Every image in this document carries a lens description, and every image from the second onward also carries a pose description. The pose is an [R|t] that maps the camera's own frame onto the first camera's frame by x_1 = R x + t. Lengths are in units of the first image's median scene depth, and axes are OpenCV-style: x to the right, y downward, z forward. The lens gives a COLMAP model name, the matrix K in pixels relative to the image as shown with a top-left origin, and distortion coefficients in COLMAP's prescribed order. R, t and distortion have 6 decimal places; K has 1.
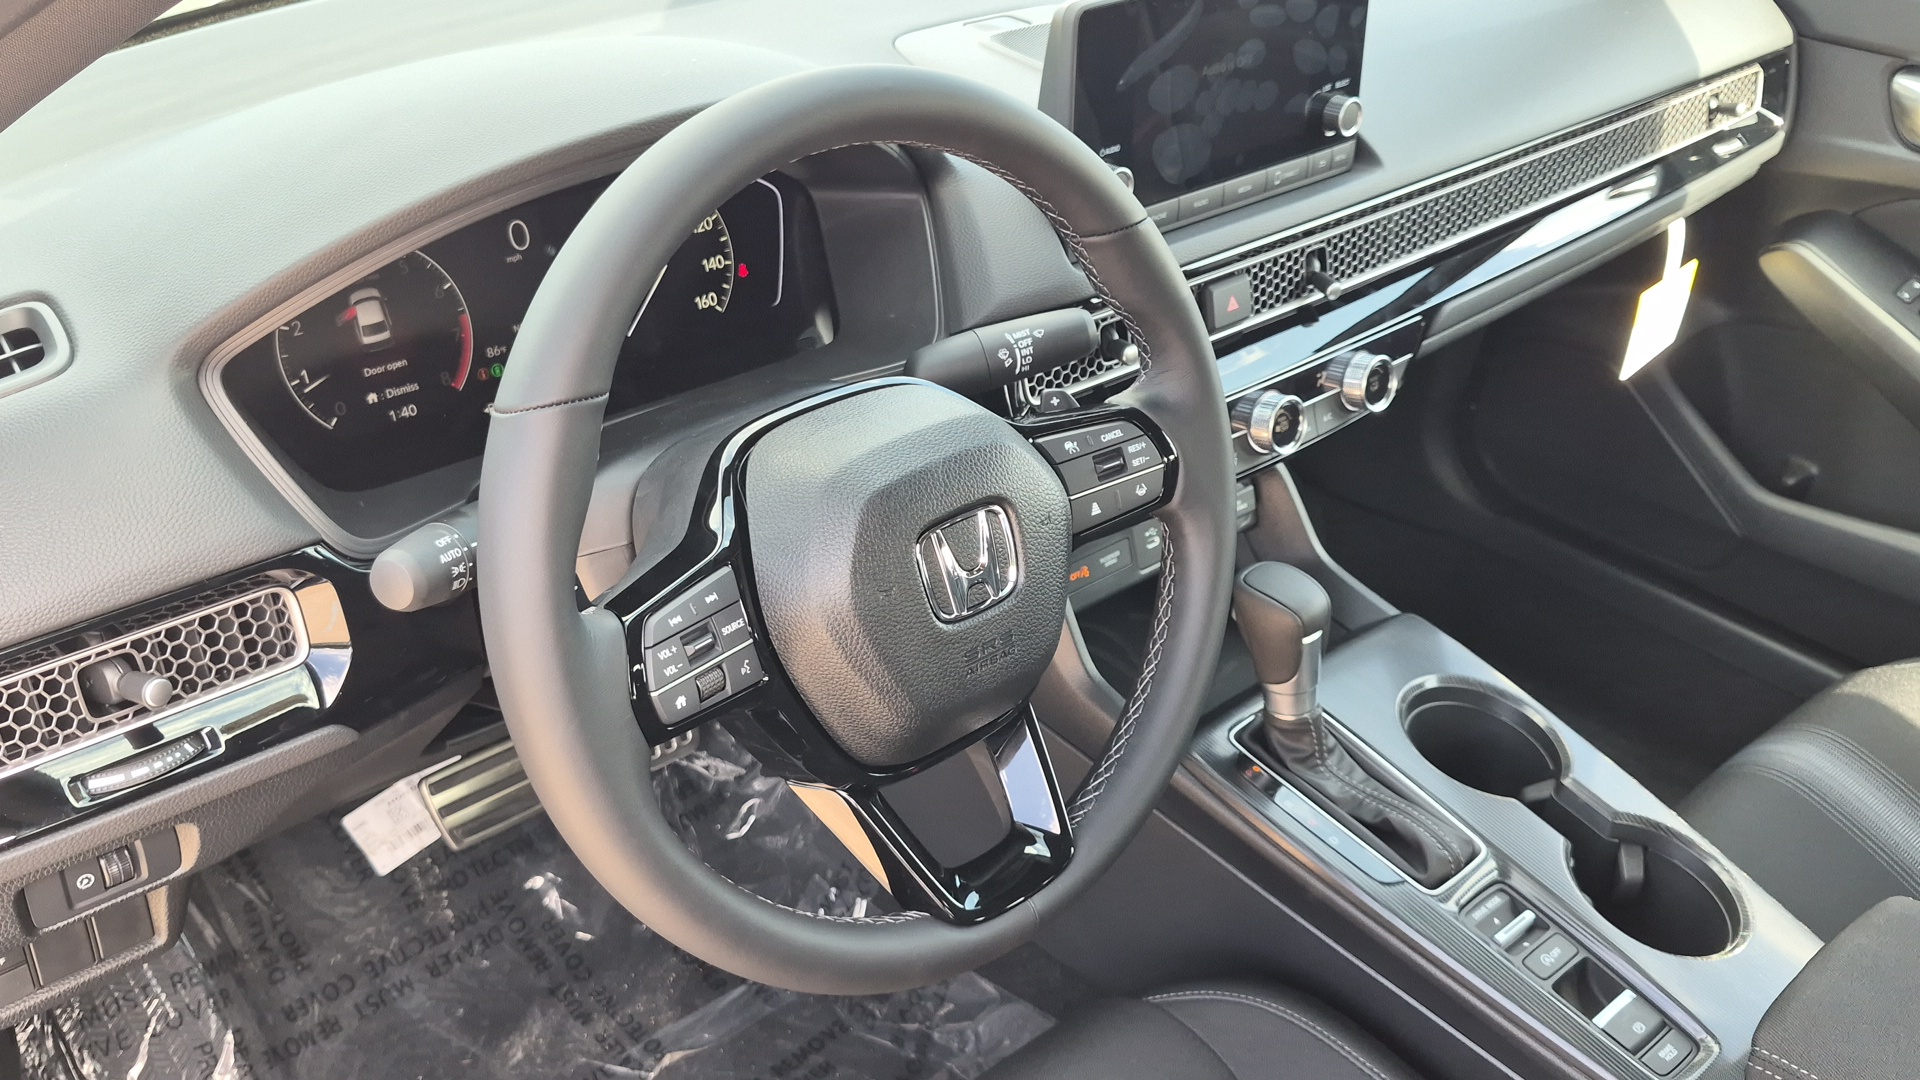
lens RADIAL K [[1791.7, 0, 967.3], [0, 1791.7, 547.9], [0, 0, 1]] dist [0.058030, 0.000000]
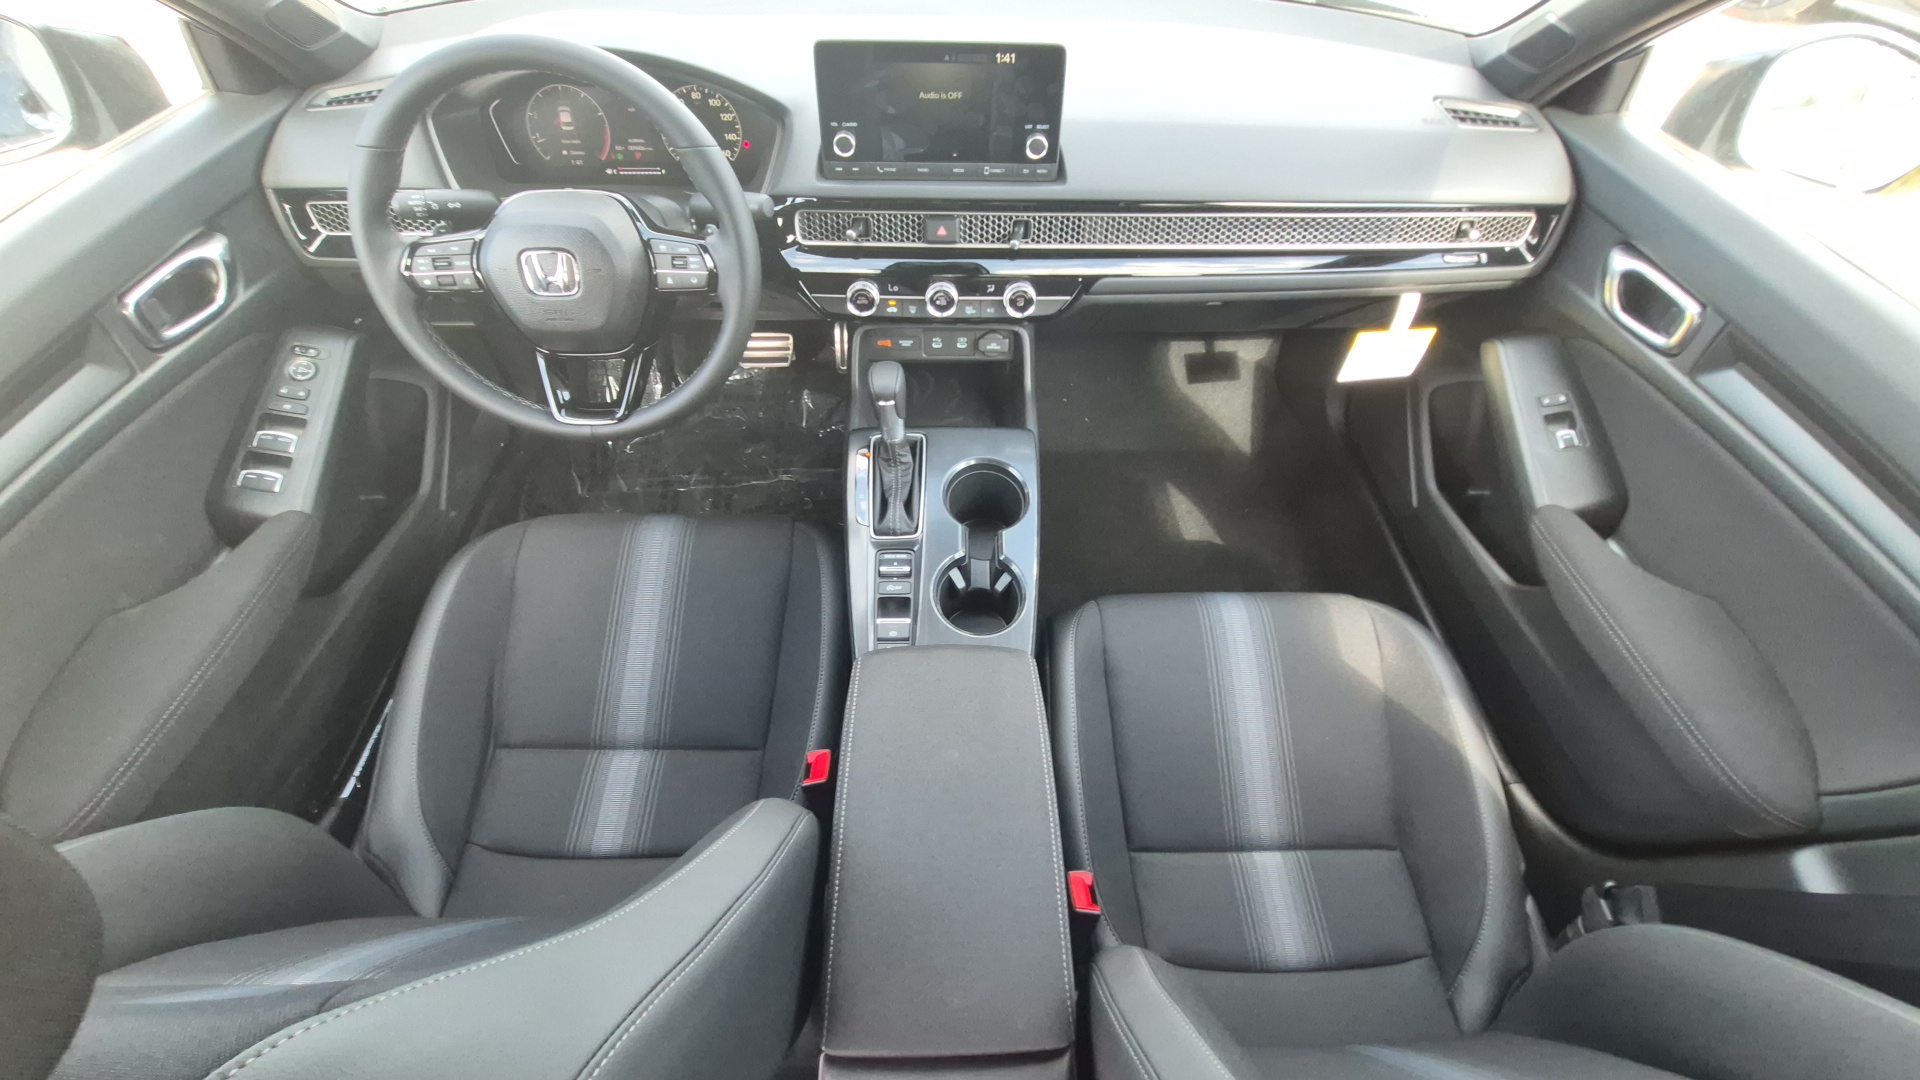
lens RADIAL K [[806.4, 0, 962.8], [0, 806.4, 522.9], [0, 0, 1]] dist [-0.003468, -0.001550]
pose [[0.748514, 0.469251, -0.468540, 0.876315], [-0.331813, 0.876795, 0.348039, -0.208156], [0.574131, -0.105044, 0.811997, 0.345971]]
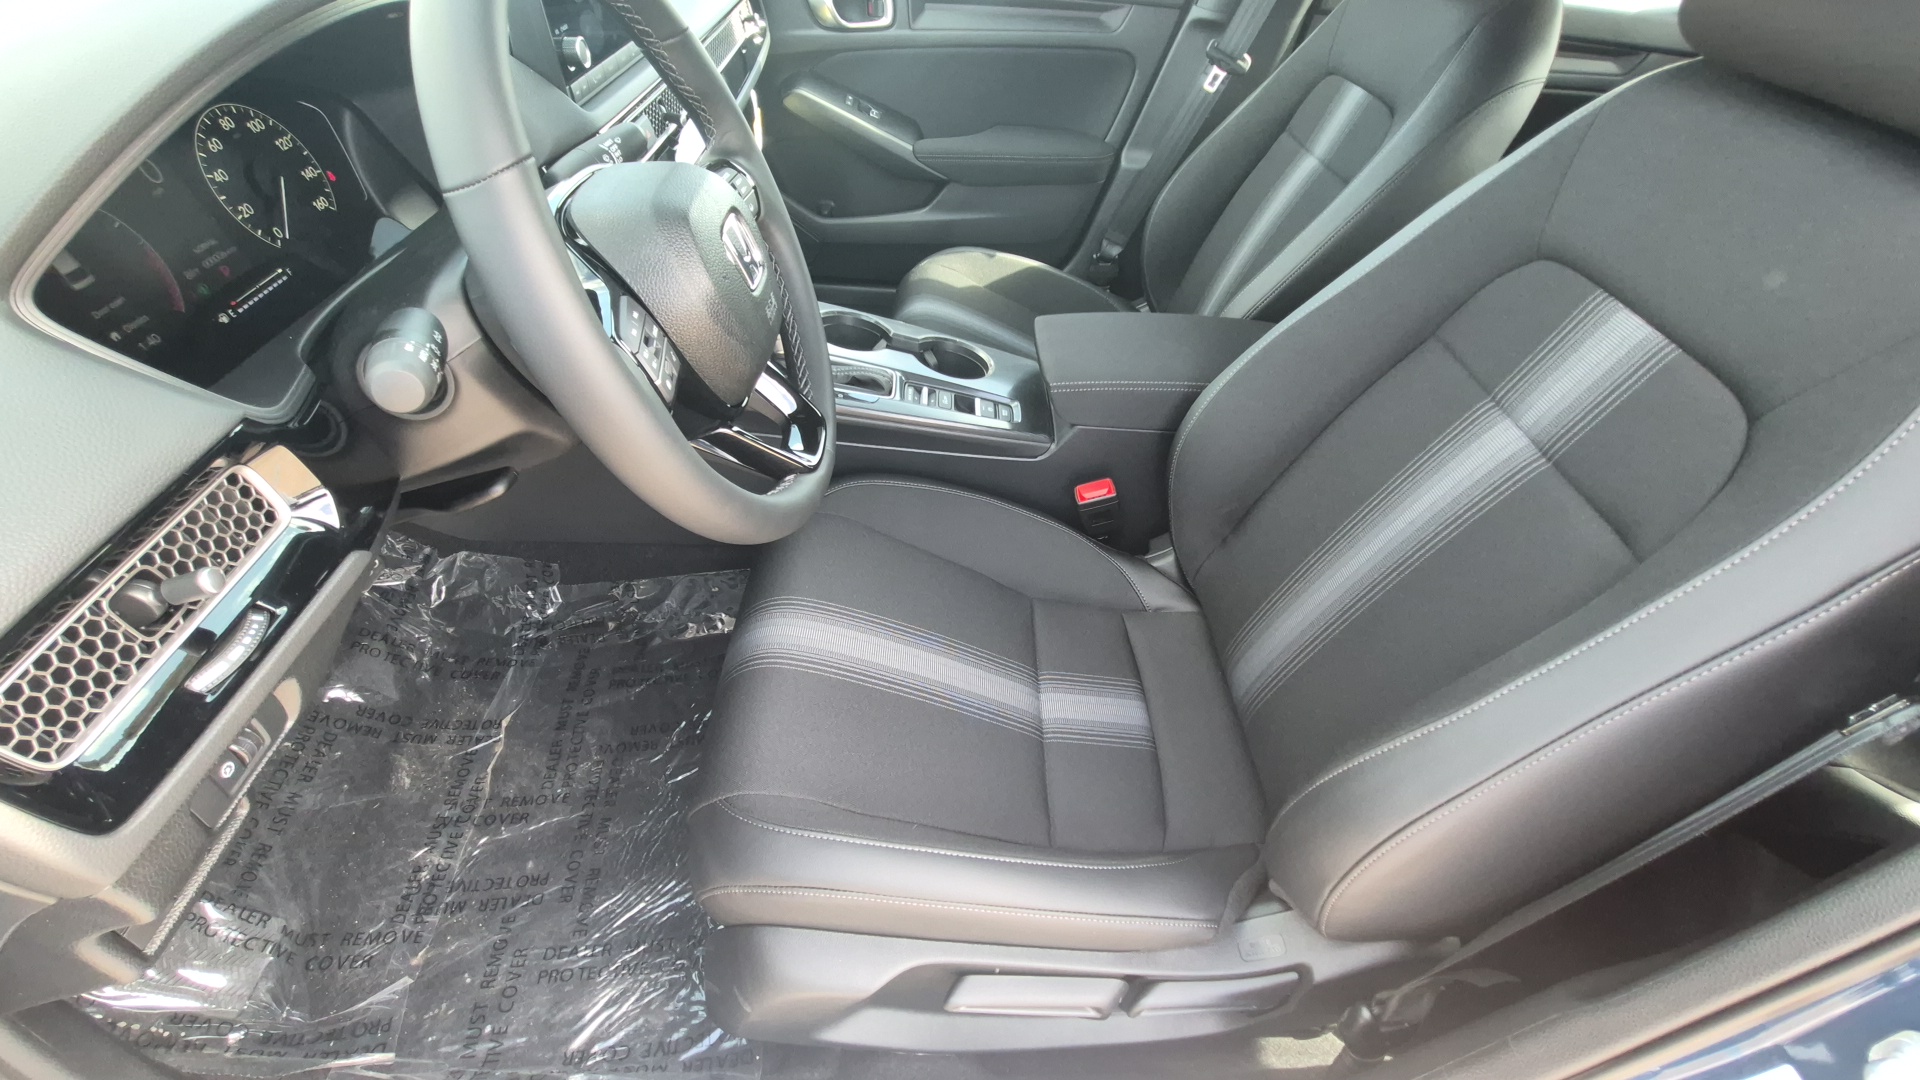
lens RADIAL K [[806.4, 0, 969.9], [0, 806.4, 530.6], [0, 0, 1]] dist [-0.003468, -0.001550]
pose [[0.668727, -0.496052, 0.553837, -0.311436], [0.352404, 0.867380, 0.351374, 0.034970], [-0.654687, -0.039799, 0.754851, 0.269224]]
